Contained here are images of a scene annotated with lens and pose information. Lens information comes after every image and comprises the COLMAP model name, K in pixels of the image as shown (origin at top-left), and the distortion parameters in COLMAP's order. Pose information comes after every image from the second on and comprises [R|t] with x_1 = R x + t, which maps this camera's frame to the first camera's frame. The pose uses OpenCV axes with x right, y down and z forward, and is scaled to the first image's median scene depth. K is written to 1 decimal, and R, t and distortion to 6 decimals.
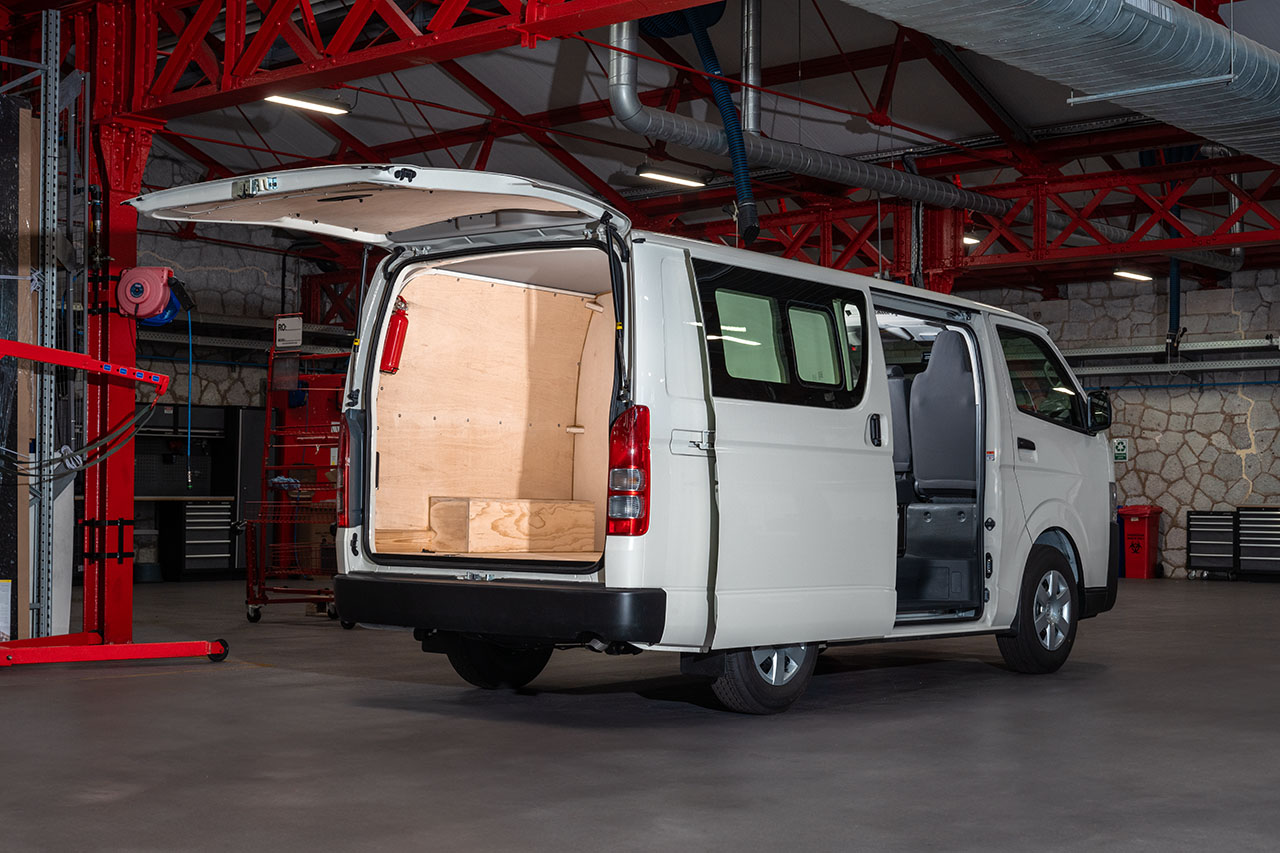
lens RADIAL K [[1868.7, 0, 640.0], [0, 1868.7, 426.5], [0, 0, 1]] dist [-0.010691, 0.012153]
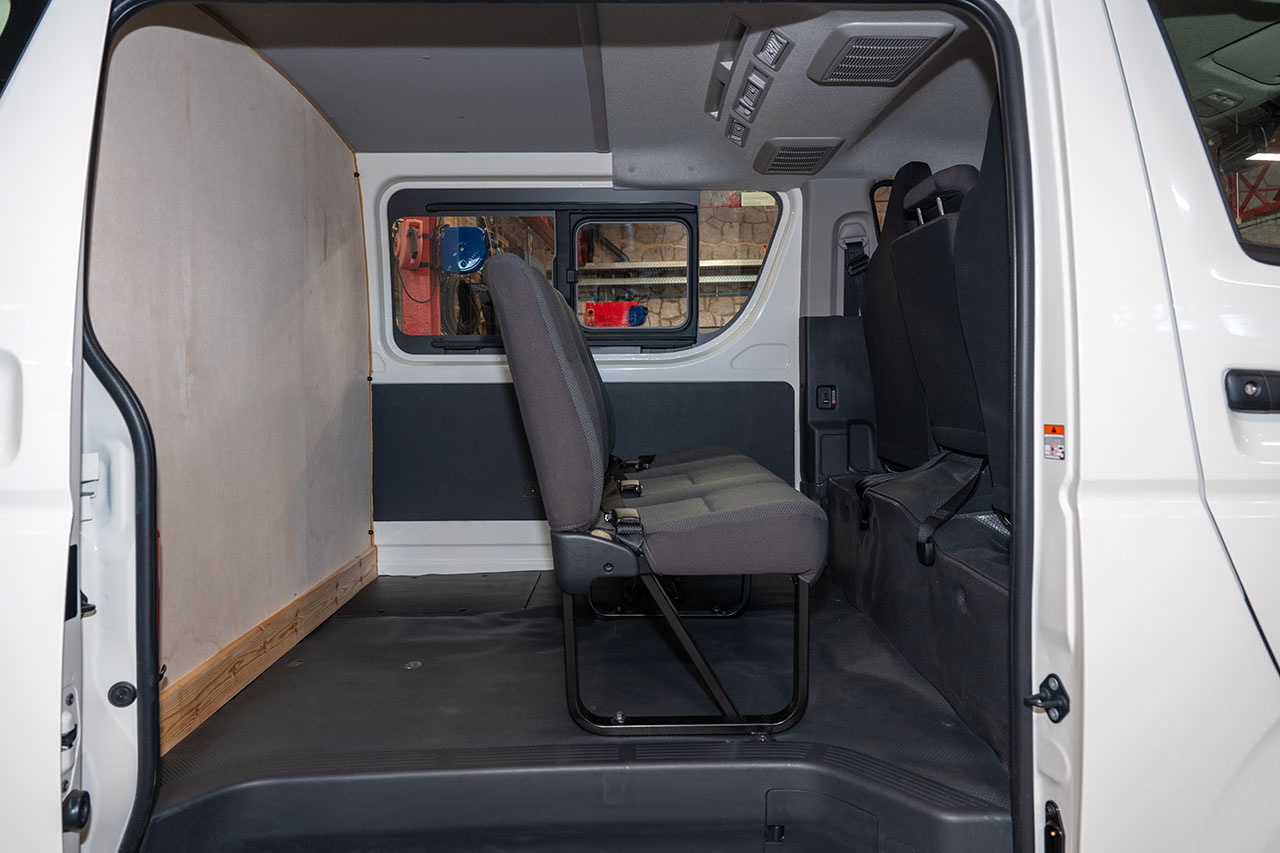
lens RADIAL K [[849.3, 0, 640.0], [0, 849.3, 426.5], [0, 0, 1]] dist [-0.000506, -0.000205]
pose [[0.635496, 0.030609, -0.771497, 0.135050], [0.052389, 0.995202, 0.082639, 0.000050], [0.770325, -0.092935, 0.630843, 0.486987]]
